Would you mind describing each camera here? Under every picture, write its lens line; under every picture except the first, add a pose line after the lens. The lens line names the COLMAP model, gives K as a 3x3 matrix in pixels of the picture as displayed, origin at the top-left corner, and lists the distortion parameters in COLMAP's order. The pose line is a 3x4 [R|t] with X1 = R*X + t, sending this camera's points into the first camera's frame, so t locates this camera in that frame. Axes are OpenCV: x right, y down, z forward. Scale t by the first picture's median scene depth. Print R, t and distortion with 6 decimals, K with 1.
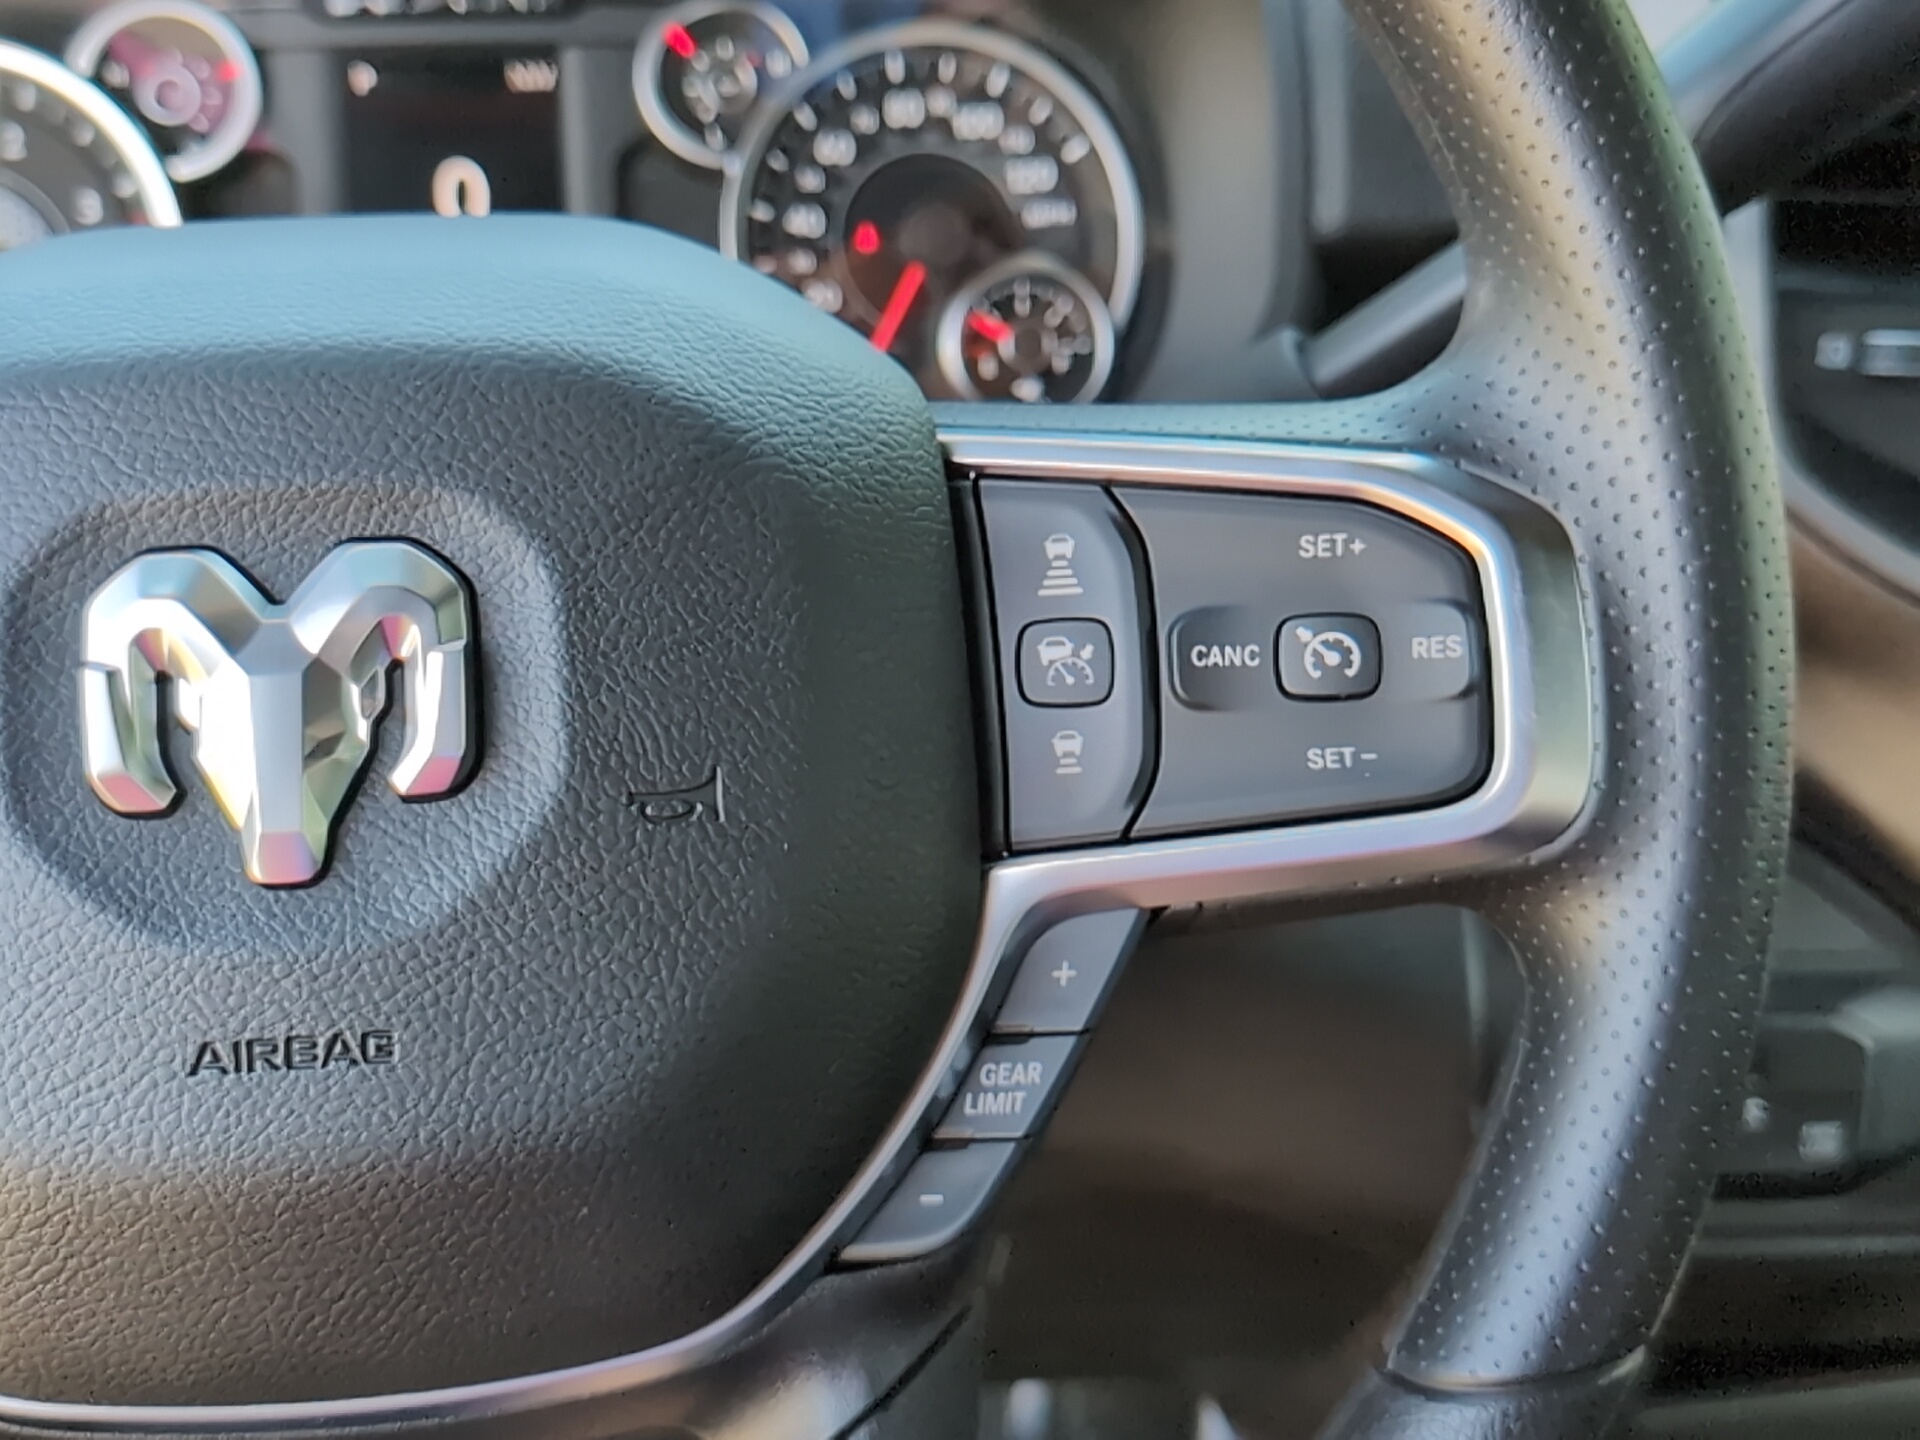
lens RADIAL K [[2289.2, 0, 960.0], [0, 2289.2, 720.0], [0, 0, 1]] dist [0.089996, -0.439386]
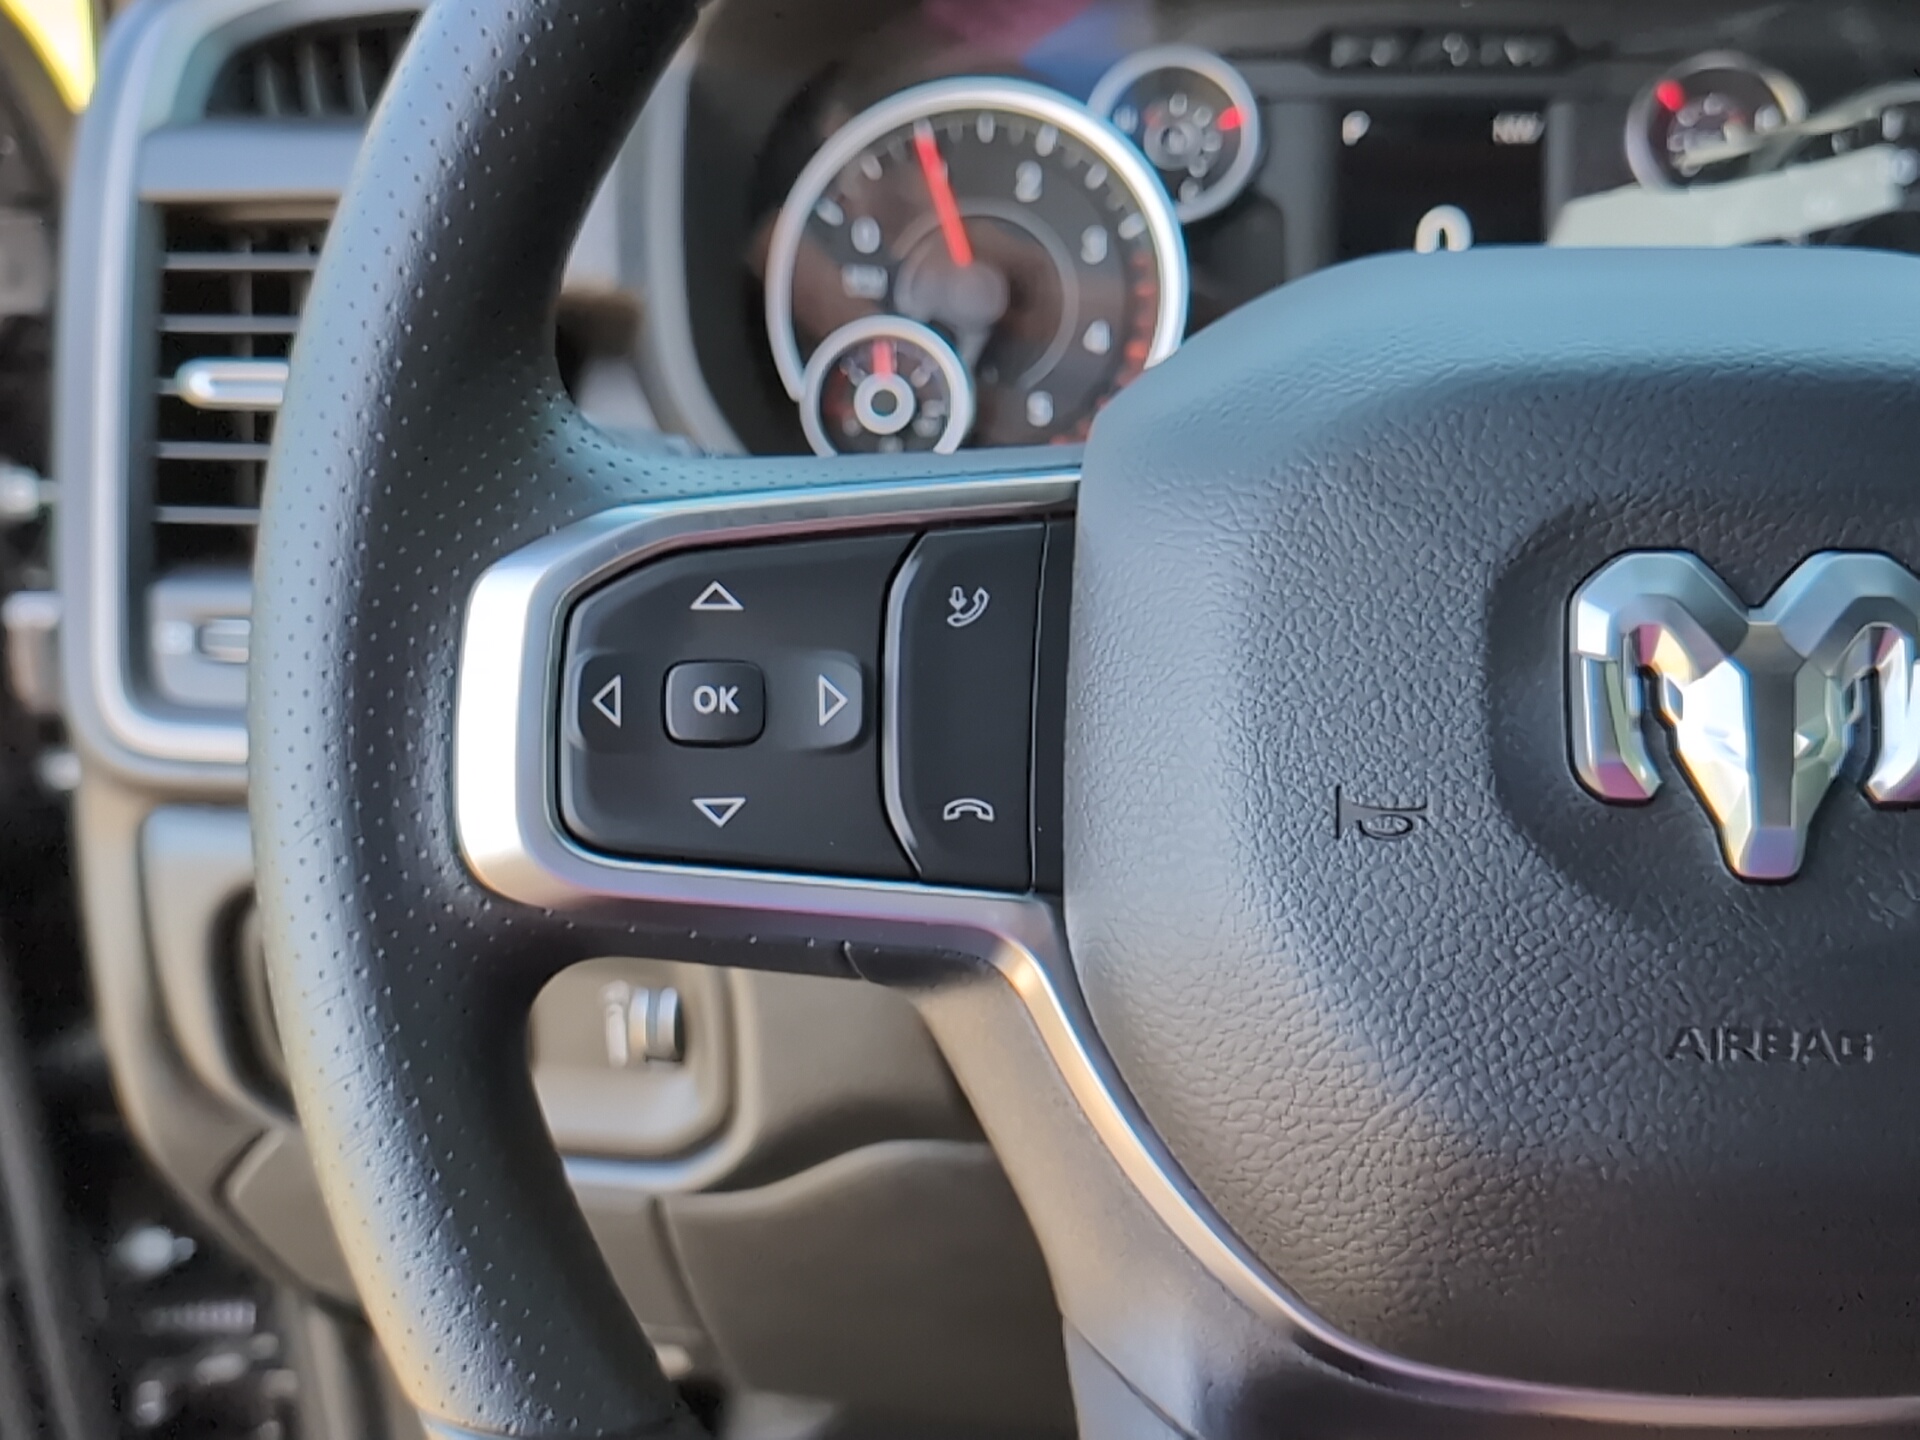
lens RADIAL K [[2289.2, 0, 960.0], [0, 2289.2, 720.0], [0, 0, 1]] dist [0.089996, -0.439386]
pose [[0.975766, 0.062171, -0.209801, -0.424319], [-0.068780, 0.997335, -0.024345, 0.049036], [0.207728, 0.038185, 0.977441, -0.076482]]
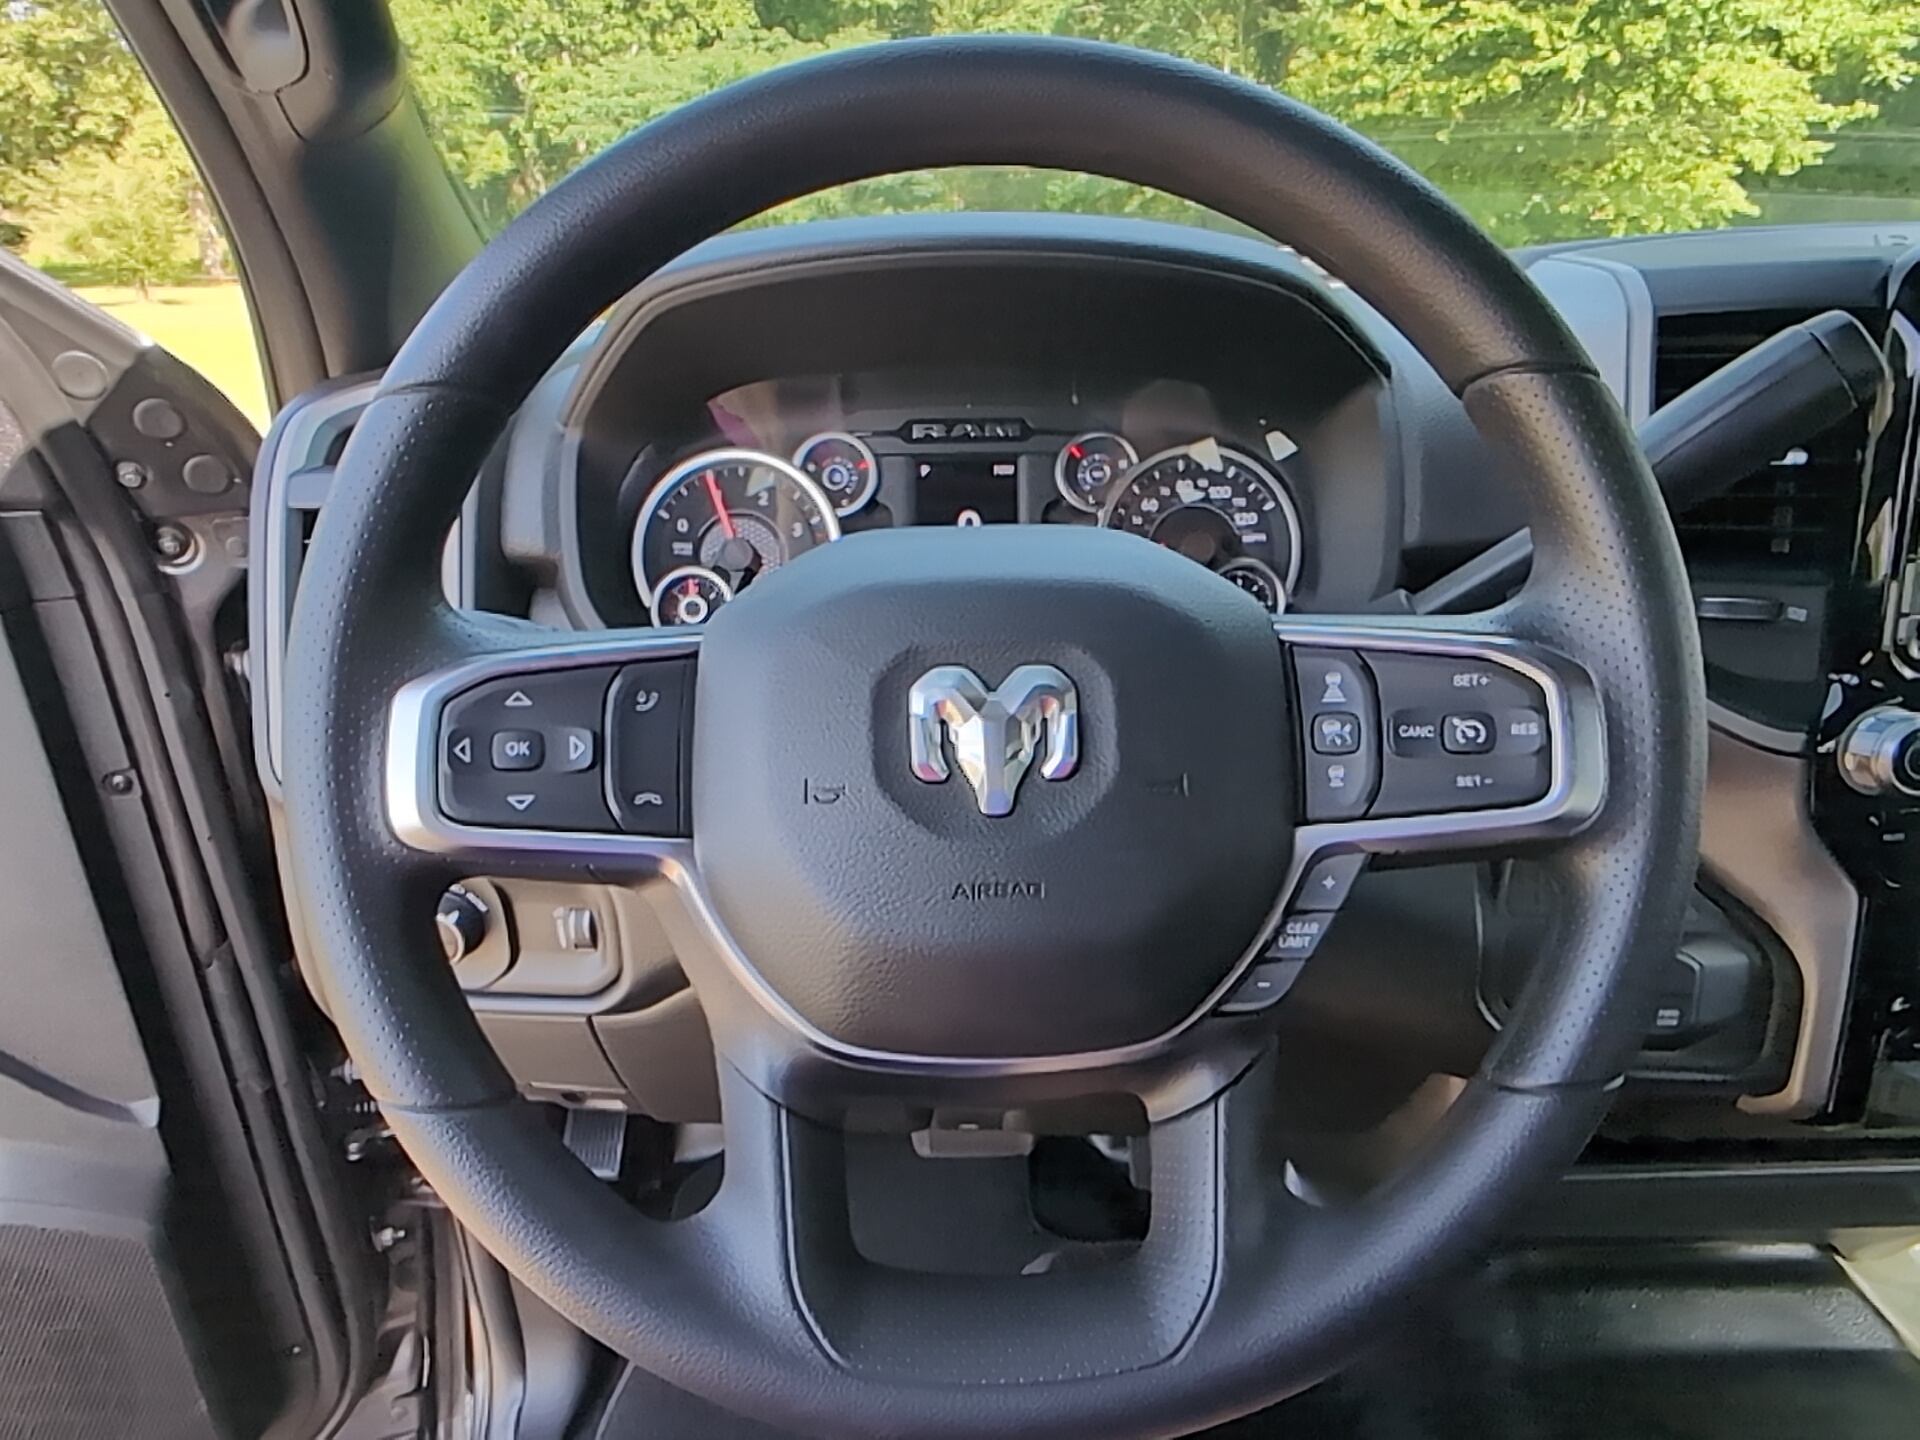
lens RADIAL K [[1222.8, 0, 959.5], [0, 1222.8, 761.7], [0, 0, 1]] dist [0.003391, 0.000721]
pose [[0.991967, 0.030430, -0.122783, -0.180120], [-0.036123, 0.998360, -0.044415, 0.072109], [0.121231, 0.048494, 0.991439, -0.181843]]
